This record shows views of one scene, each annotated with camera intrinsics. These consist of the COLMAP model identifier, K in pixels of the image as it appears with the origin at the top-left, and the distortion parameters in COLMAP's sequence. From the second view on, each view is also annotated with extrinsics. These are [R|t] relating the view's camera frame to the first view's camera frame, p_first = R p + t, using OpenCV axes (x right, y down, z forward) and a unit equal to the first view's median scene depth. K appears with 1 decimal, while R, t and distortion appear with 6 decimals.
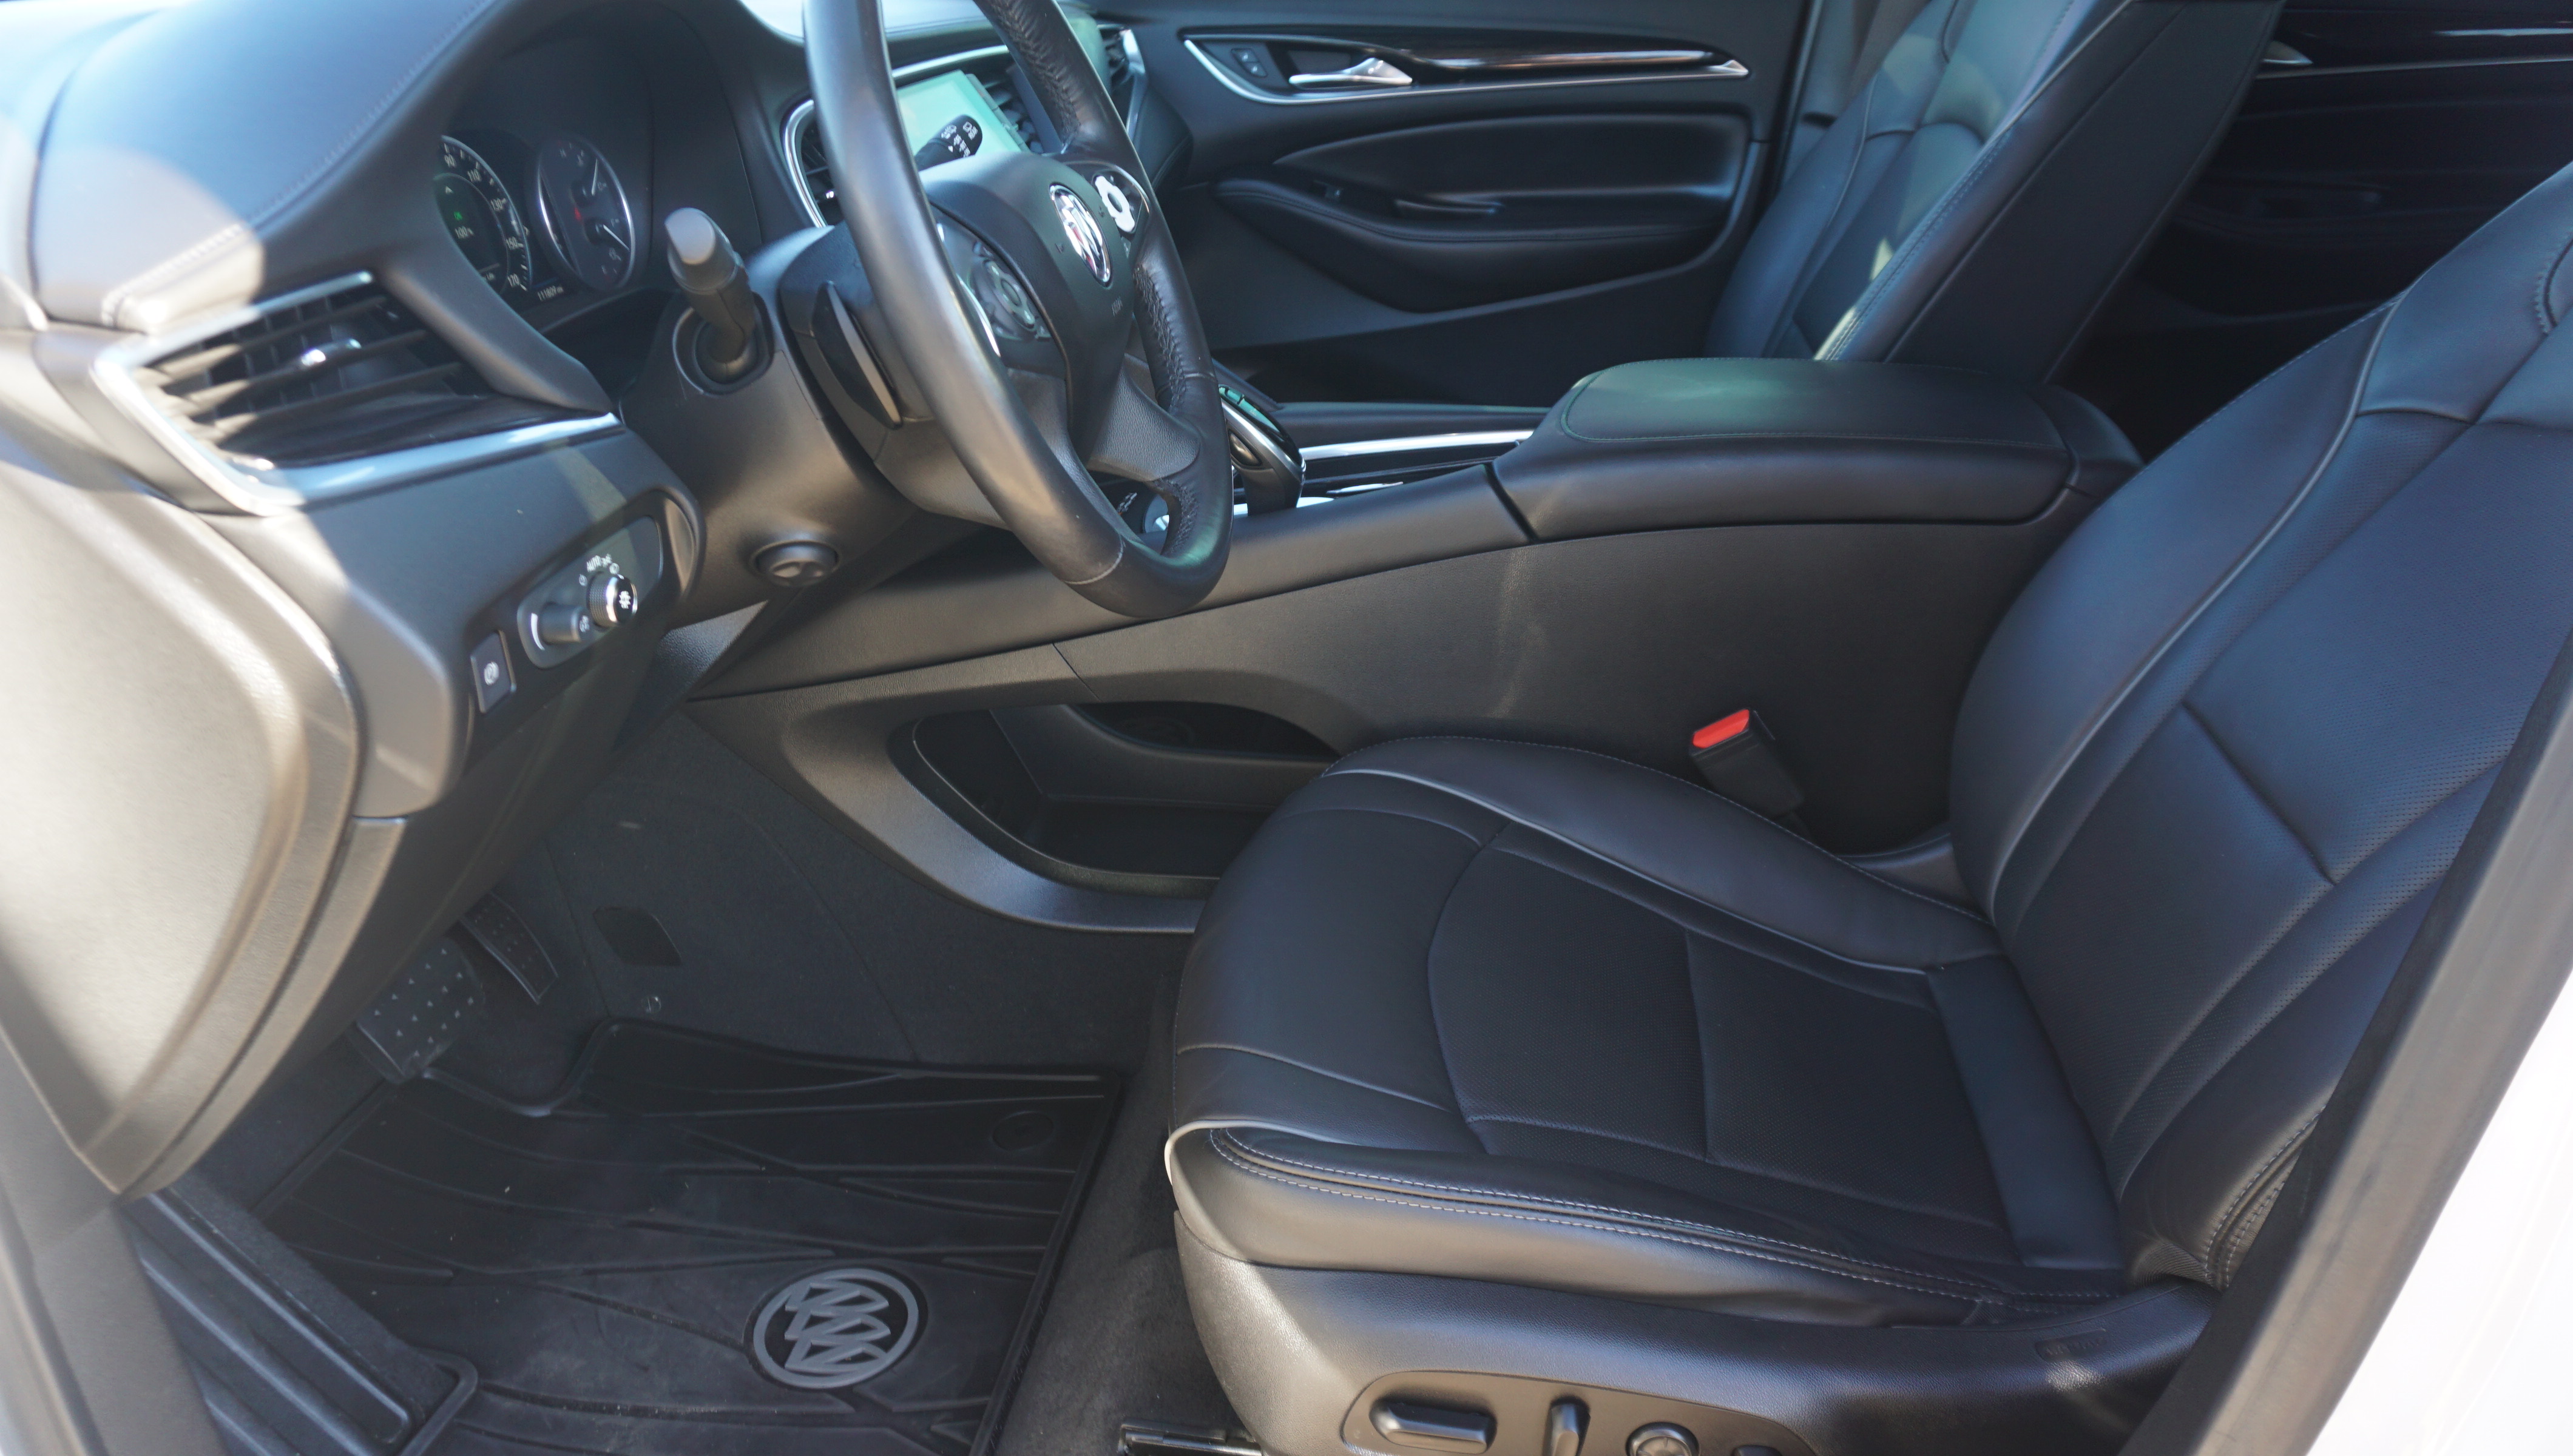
lens RADIAL K [[1669.4, 0, 1330.0], [0, 1669.4, 742.8], [0, 0, 1]] dist [-0.050741, 0.003638]
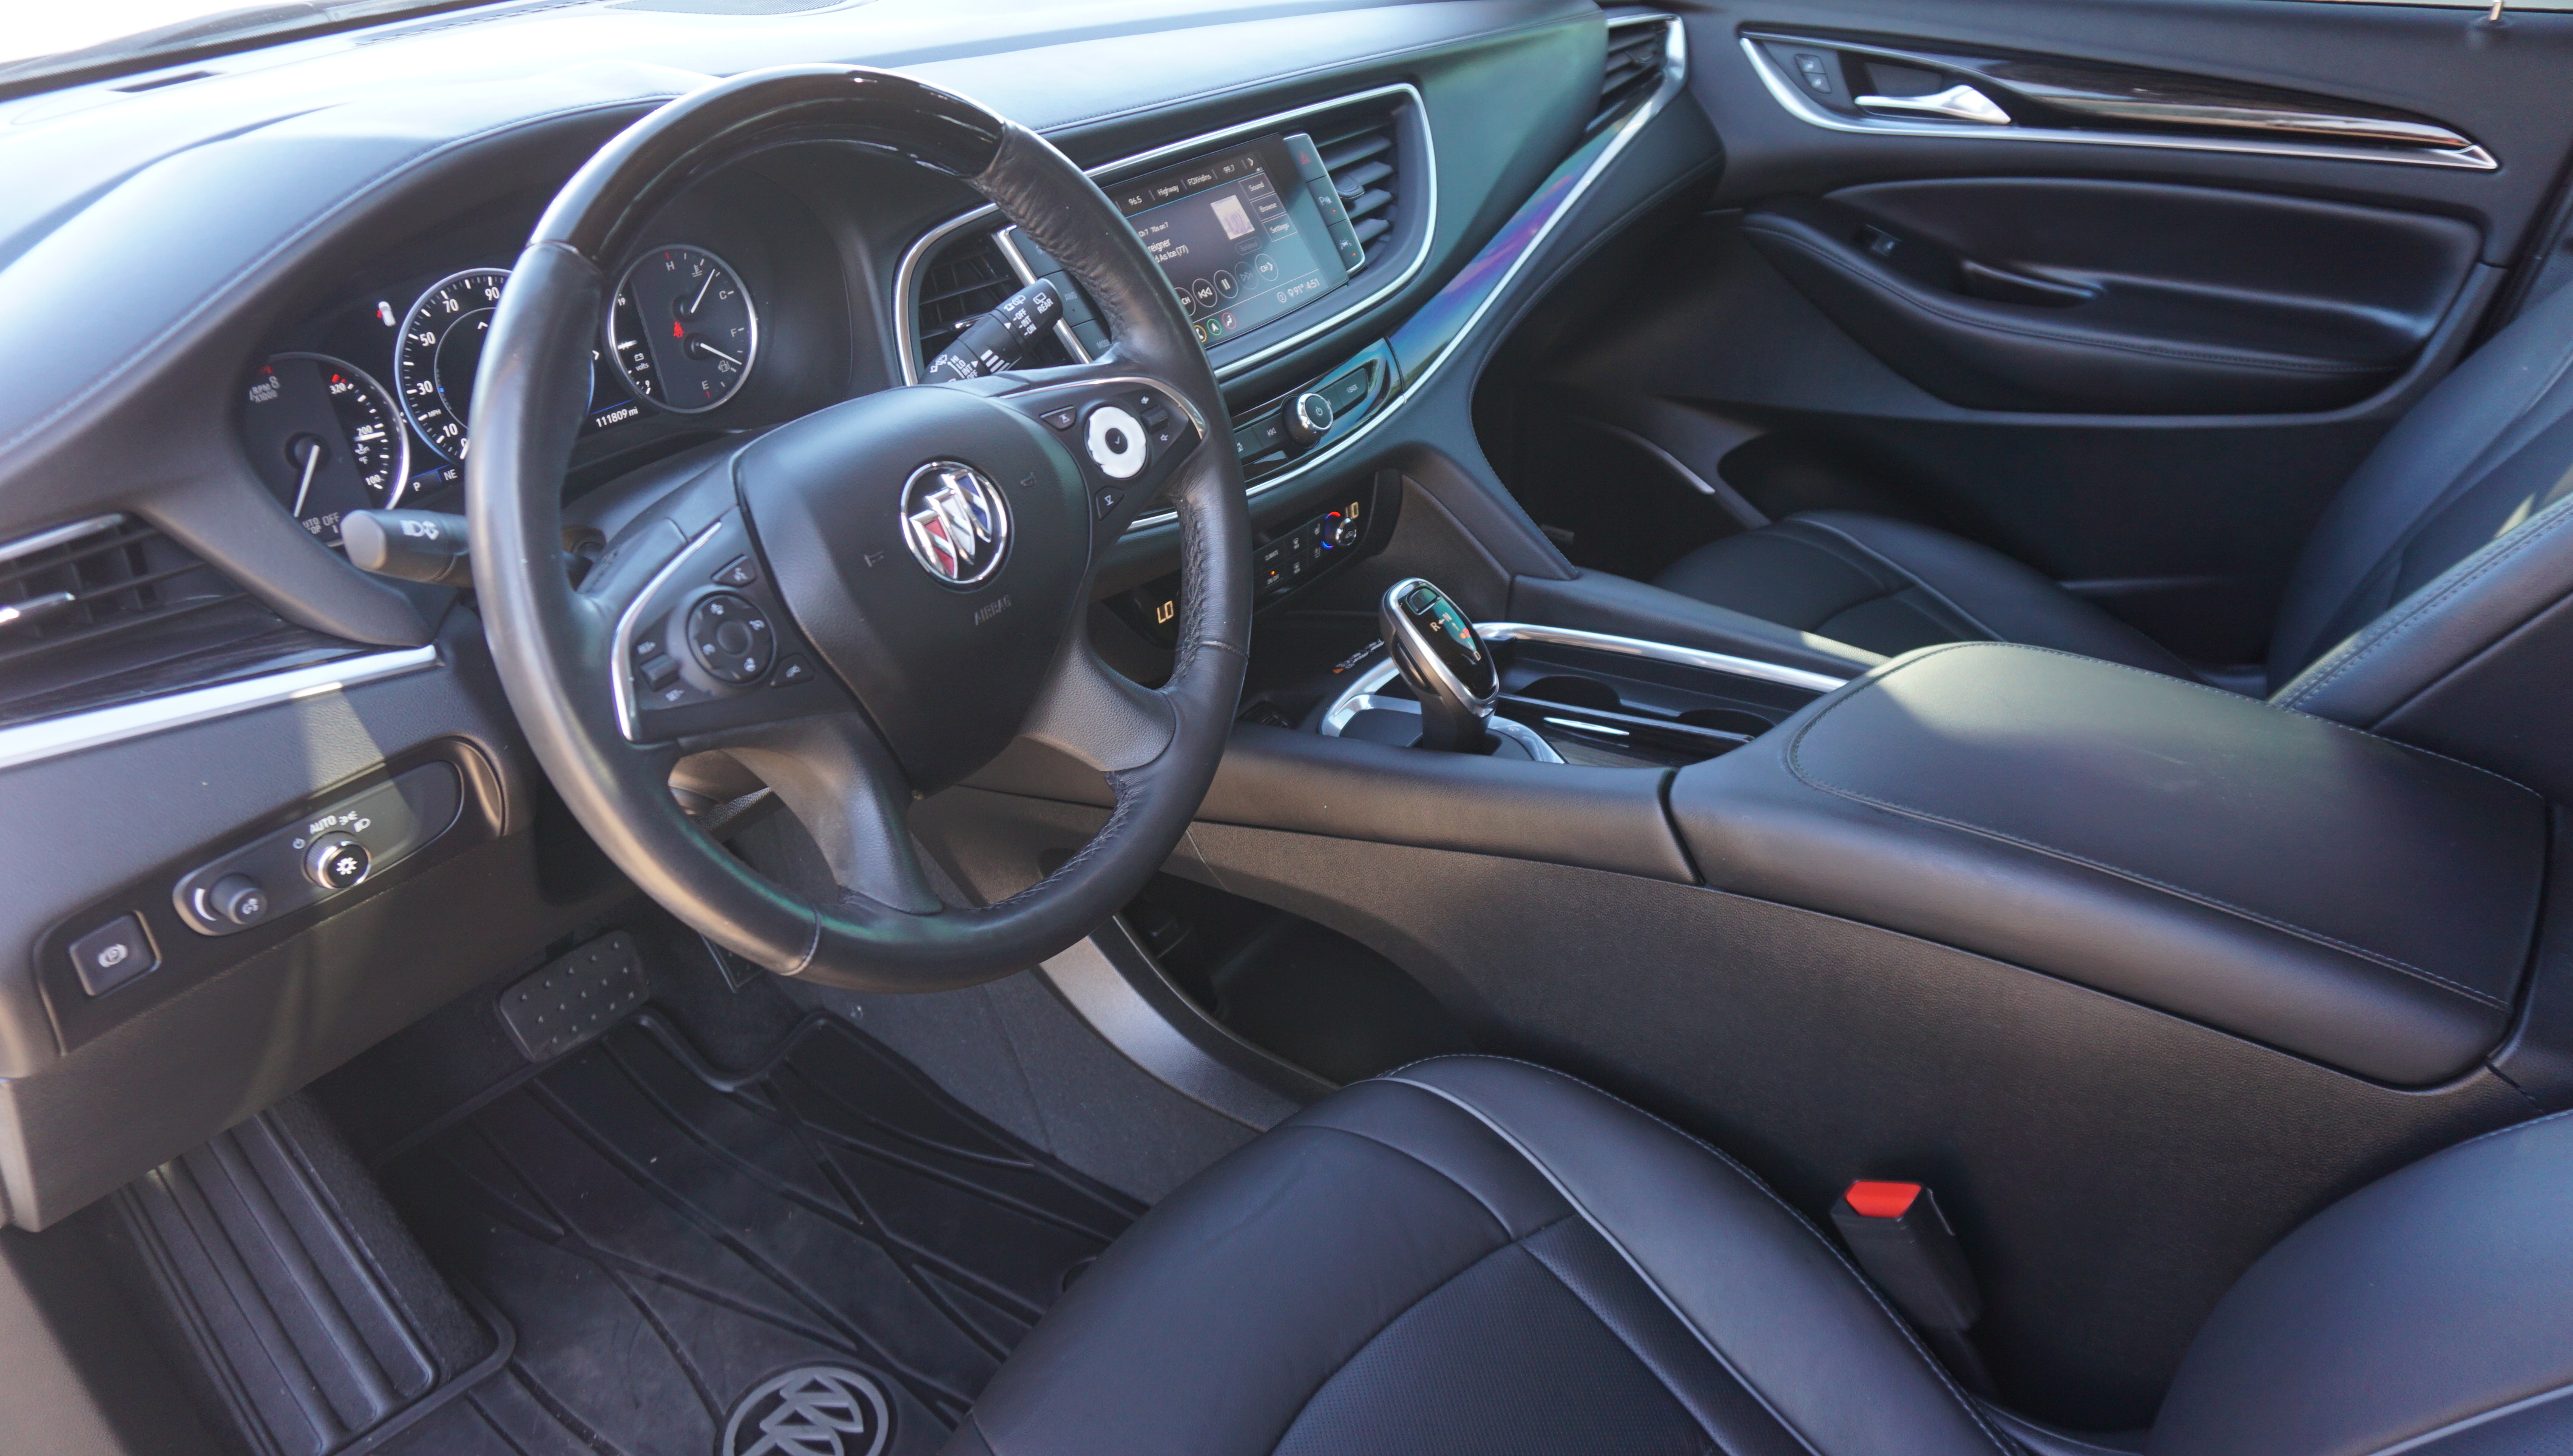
lens RADIAL K [[1689.2, 0, 1279.3], [0, 1689.2, 774.0], [0, 0, 1]] dist [-0.015485, 0.001347]
pose [[0.874307, 0.262005, -0.408583, 0.248989], [-0.221000, 0.964361, 0.145491, -0.230449], [0.432141, -0.036907, 0.901051, 0.205752]]
